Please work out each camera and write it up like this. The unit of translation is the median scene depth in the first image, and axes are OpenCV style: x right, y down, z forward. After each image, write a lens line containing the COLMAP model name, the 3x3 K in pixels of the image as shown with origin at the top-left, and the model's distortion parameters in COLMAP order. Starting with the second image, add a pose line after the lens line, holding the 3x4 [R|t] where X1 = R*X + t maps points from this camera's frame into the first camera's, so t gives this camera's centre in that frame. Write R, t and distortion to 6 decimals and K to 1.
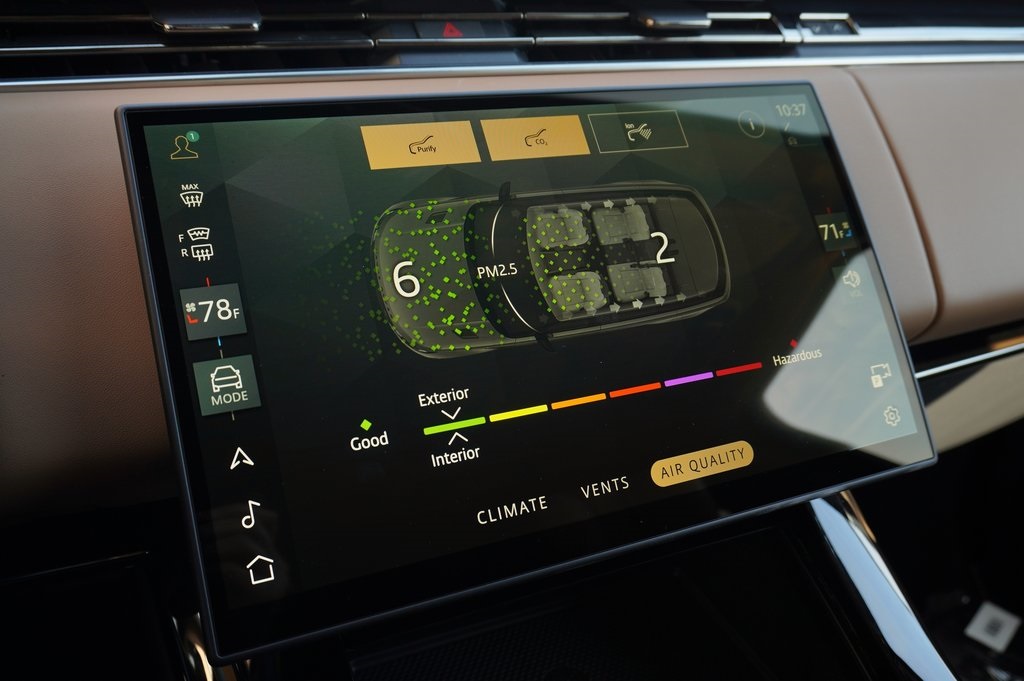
lens RADIAL K [[908.6, 0, 511.1], [0, 908.6, 343.6], [0, 0, 1]] dist [-0.012539, 0.015622]
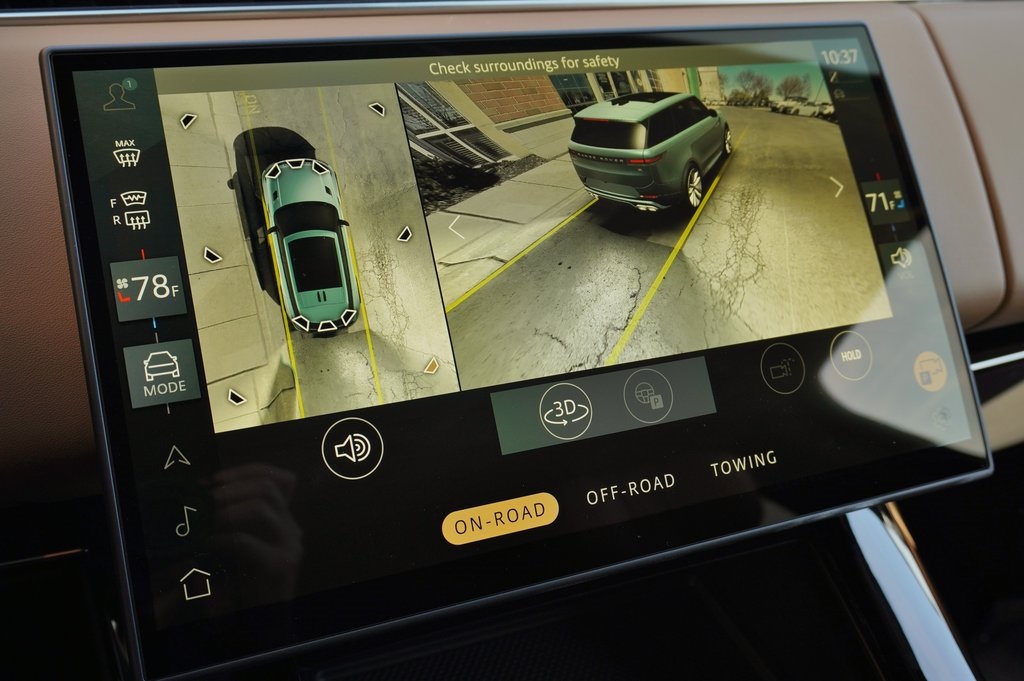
lens RADIAL K [[954.4, 0, 490.1], [0, 954.4, 353.2], [0, 0, 1]] dist [0.011669, 0.000000]
pose [[0.998166, 0.025849, -0.054747, 0.039865], [-0.022643, 0.998037, 0.058395, -0.026164], [0.056149, -0.057048, 0.996791, 0.073549]]
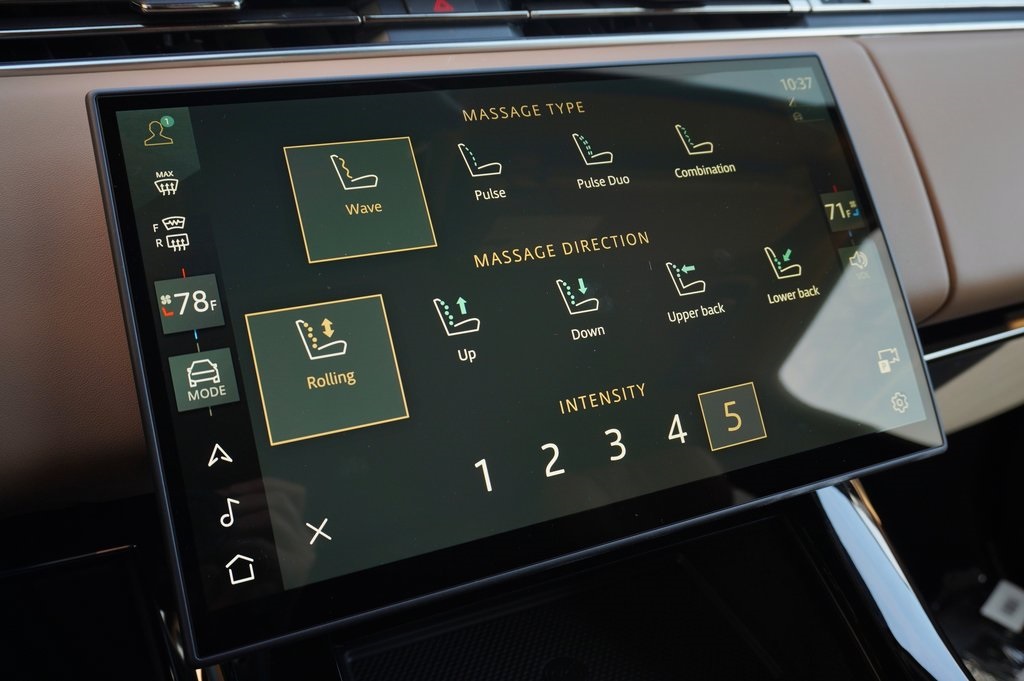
lens RADIAL K [[908.6, 0, 510.3], [0, 908.6, 343.7], [0, 0, 1]] dist [-0.012539, 0.015622]
pose [[0.999763, -0.006416, -0.020793, 0.025920], [0.007037, 0.999528, 0.029914, -0.014576], [0.020592, -0.030053, 0.999336, 0.028590]]
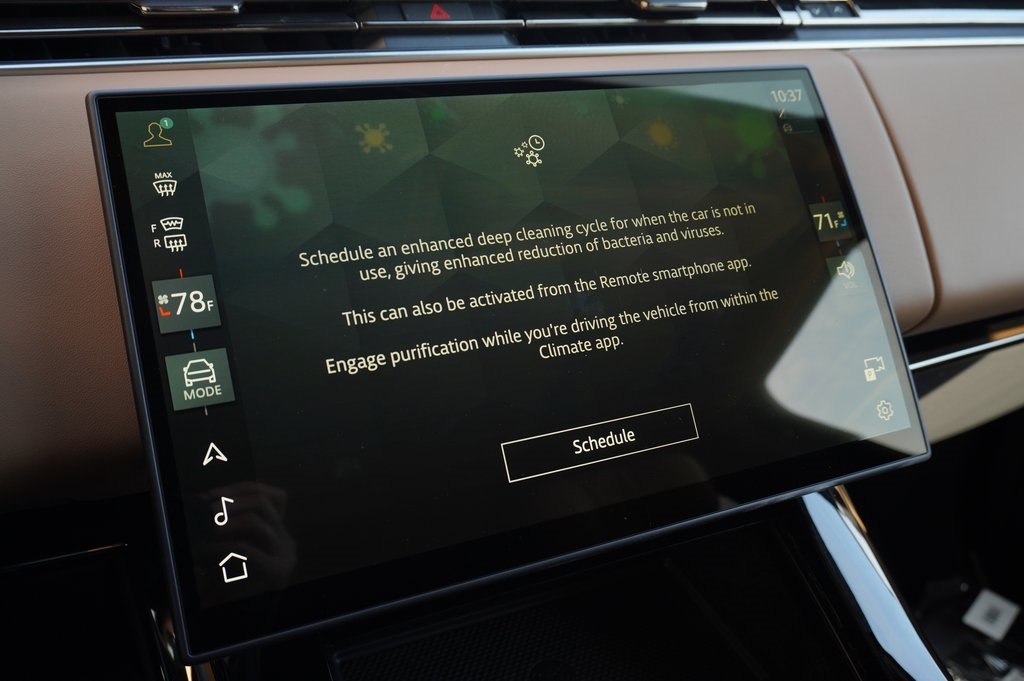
lens RADIAL K [[908.6, 0, 510.7], [0, 908.6, 343.0], [0, 0, 1]] dist [-0.012539, 0.015622]
pose [[0.999962, 0.005476, -0.006747, 0.021400], [-0.005323, 0.999736, 0.022349, -0.012678], [0.006867, -0.022312, 0.999727, 0.017990]]
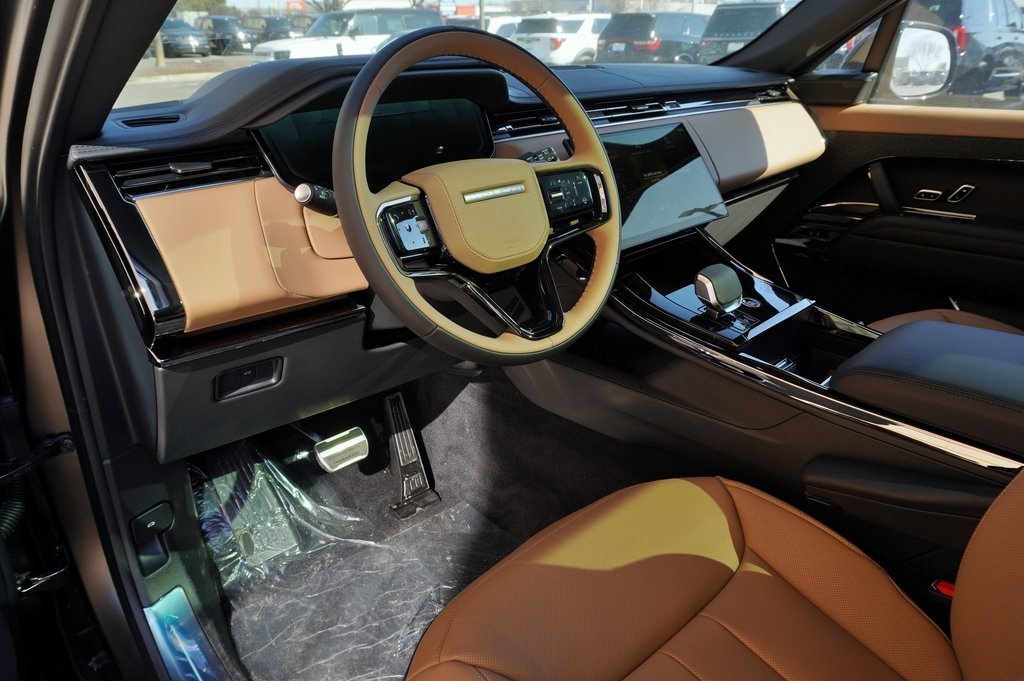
lens RADIAL K [[699.4, 0, 513.9], [0, 699.4, 341.9], [0, 0, 1]] dist [-0.019920, 0.012080]
pose [[0.950795, -0.171195, 0.258228, -1.336014], [0.170878, 0.985004, 0.023844, 0.458382], [-0.258437, 0.021455, 0.965790, -1.719710]]
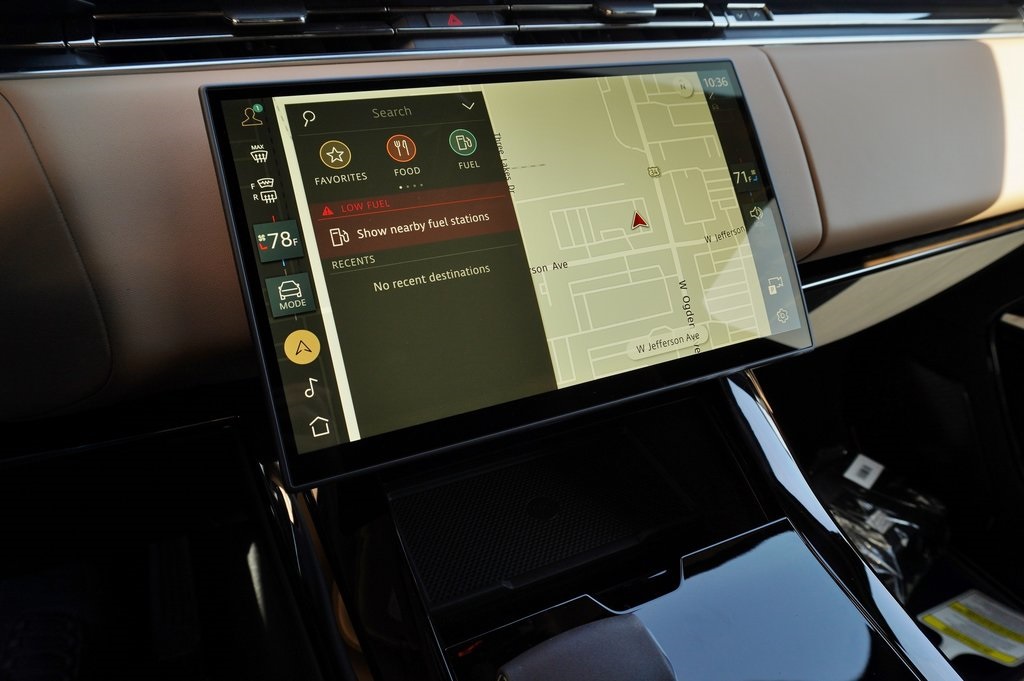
lens RADIAL K [[699.4, 0, 509.9], [0, 699.4, 341.1], [0, 0, 1]] dist [-0.019920, 0.012080]
pose [[0.999979, -0.004921, -0.004229, 0.016999], [0.005361, 0.993796, 0.111092, -0.000228], [0.003656, -0.111112, 0.993801, -0.041735]]
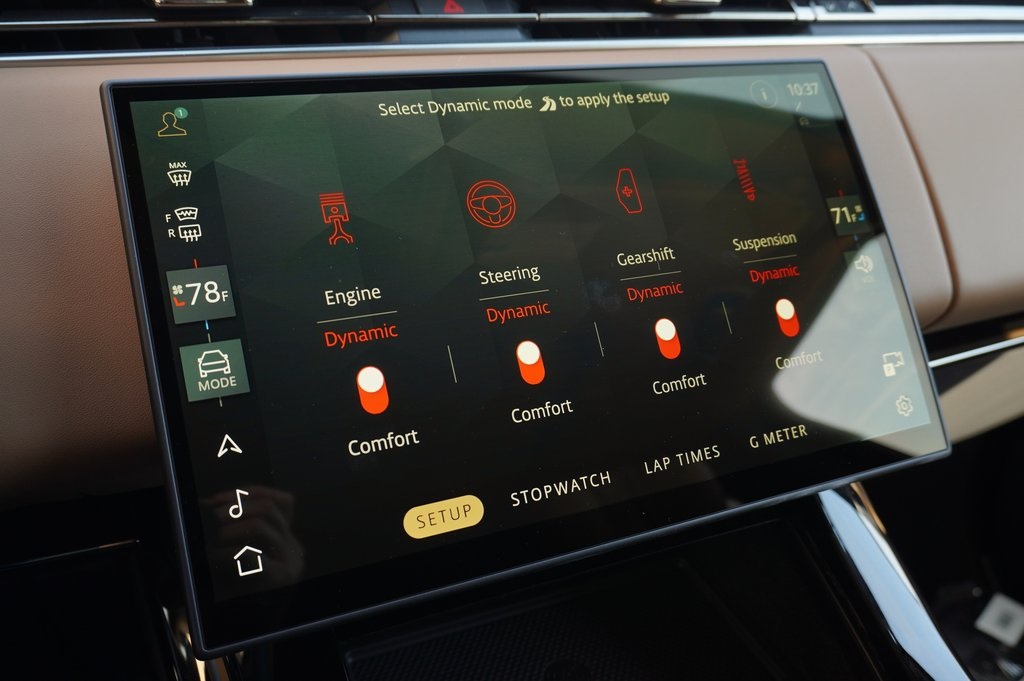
lens RADIAL K [[908.6, 0, 510.2], [0, 908.6, 343.1], [0, 0, 1]] dist [-0.012539, 0.015622]
pose [[0.999915, 0.005178, -0.011985, 0.010138], [-0.005006, 0.999885, 0.014293, 0.001032], [0.012058, -0.014232, 0.999826, 0.027336]]
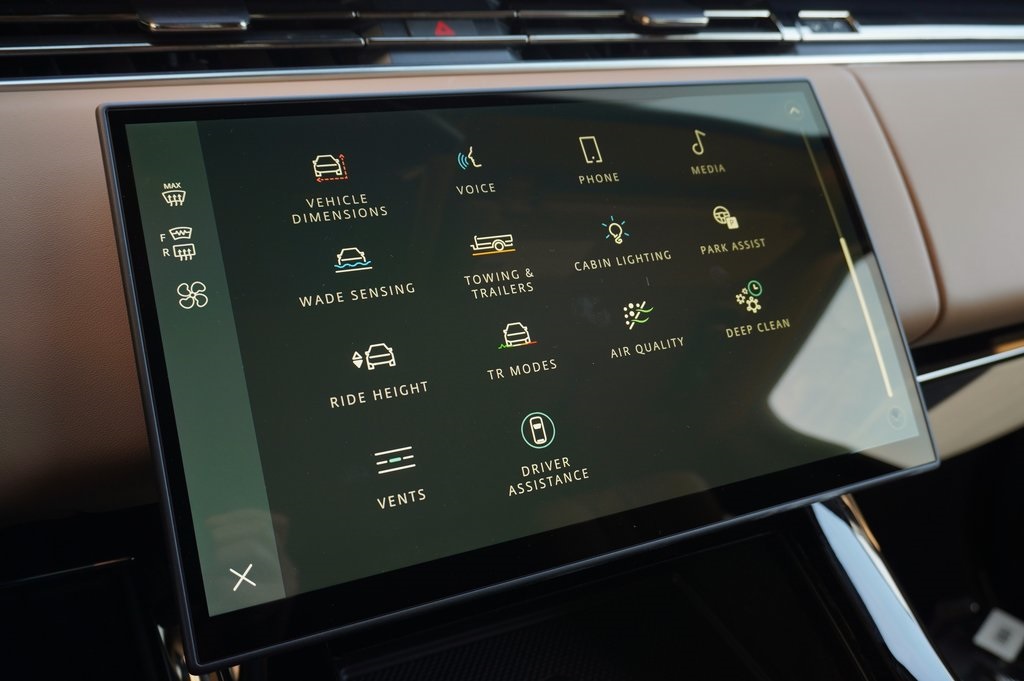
lens RADIAL K [[908.6, 0, 510.2], [0, 908.6, 343.7], [0, 0, 1]] dist [-0.012539, 0.015622]
pose [[0.999953, -0.002554, -0.009395, 0.016463], [0.002484, 0.999969, -0.007487, 0.005301], [0.009414, 0.007463, 0.999928, 0.017043]]
